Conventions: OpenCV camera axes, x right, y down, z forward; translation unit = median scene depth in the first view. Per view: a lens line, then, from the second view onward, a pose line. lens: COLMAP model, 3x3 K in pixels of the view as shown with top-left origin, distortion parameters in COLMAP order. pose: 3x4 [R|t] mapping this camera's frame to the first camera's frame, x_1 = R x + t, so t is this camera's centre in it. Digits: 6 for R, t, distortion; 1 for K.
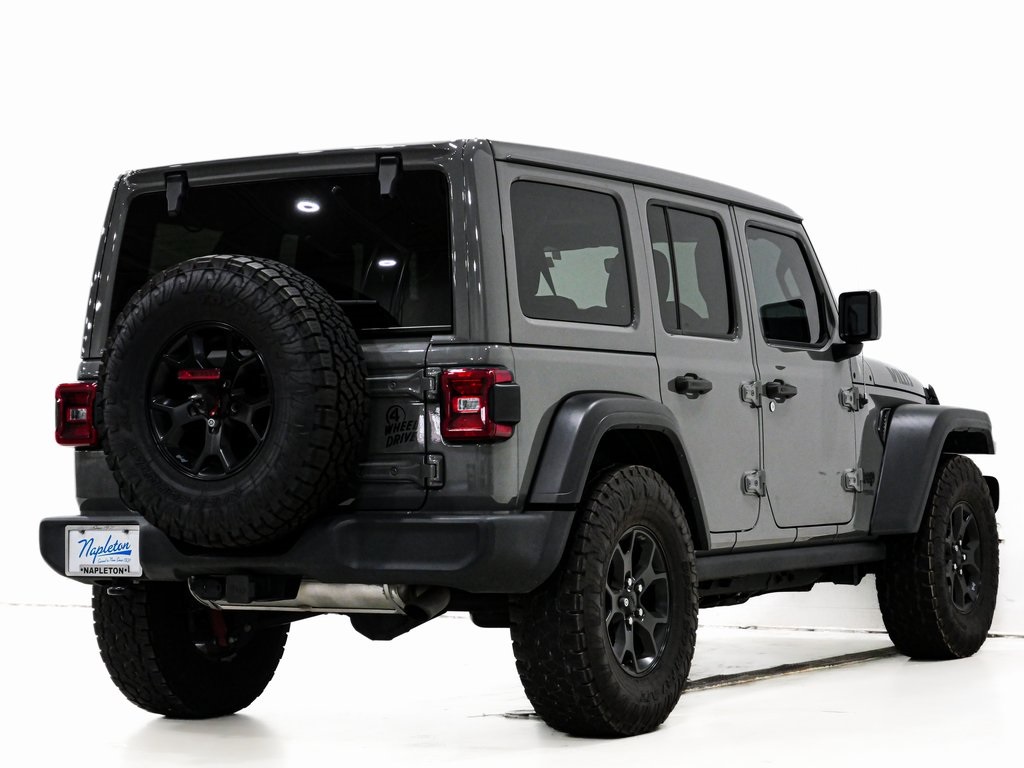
lens RADIAL K [[2534.7, 0, 512.0], [0, 2534.7, 384.0], [0, 0, 1]] dist [0.049555, 0.342503]
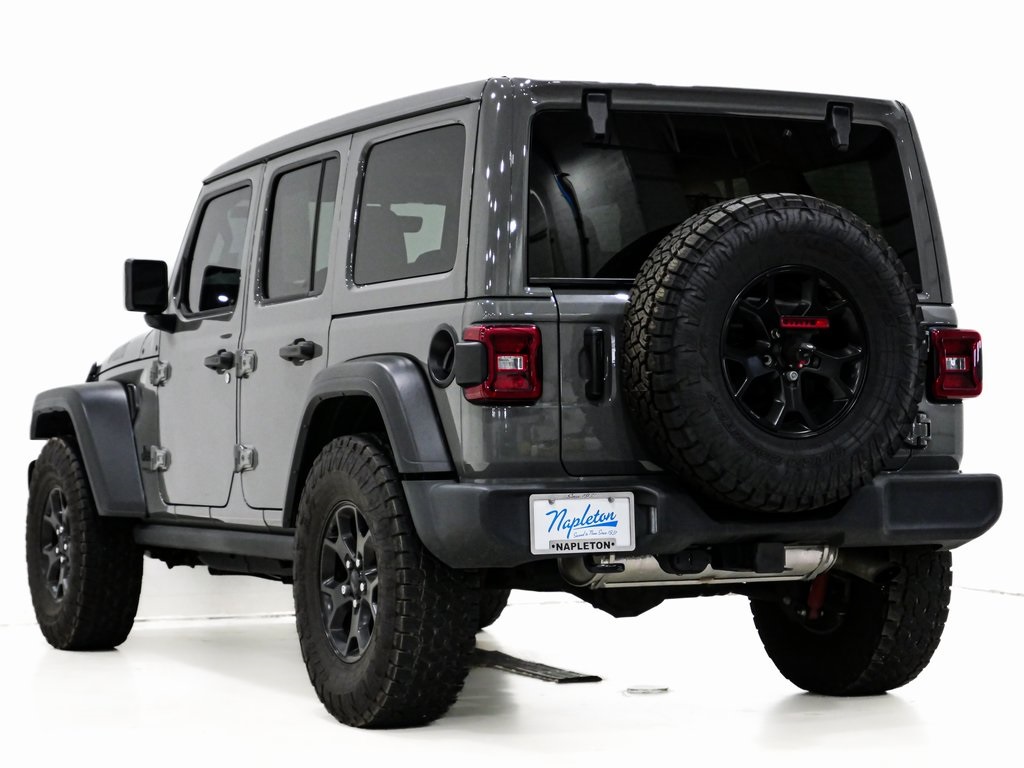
lens RADIAL K [[2554.3, 0, 512.0], [0, 2554.3, 384.0], [0, 0, 1]] dist [0.071382, 0.057687]
pose [[0.555195, 0.023197, 0.831397, -0.941632], [-0.017534, 0.999715, -0.016184, 0.034932], [-0.831535, -0.005593, 0.555444, 0.569692]]
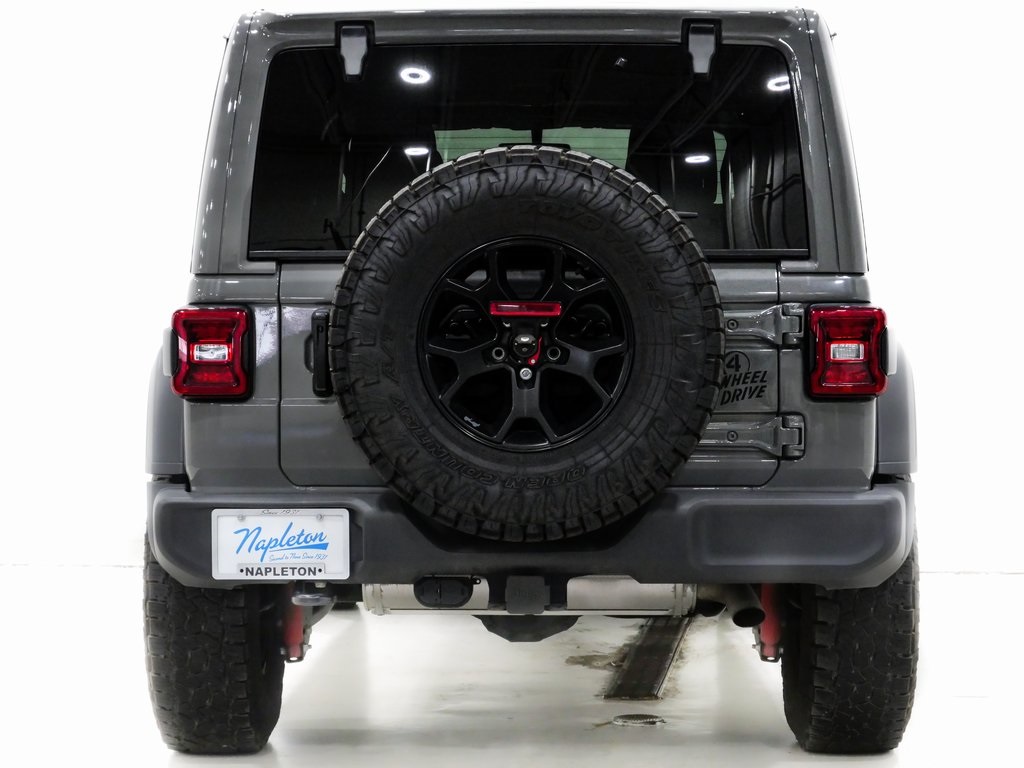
lens RADIAL K [[2601.5, 0, 512.0], [0, 2601.5, 384.0], [0, 0, 1]] dist [0.059581, 0.468191]
pose [[0.874892, -0.004246, 0.484299, -0.487377], [-0.022659, 0.998508, 0.049688, -0.019273], [-0.483787, -0.054445, 0.873490, 0.339856]]
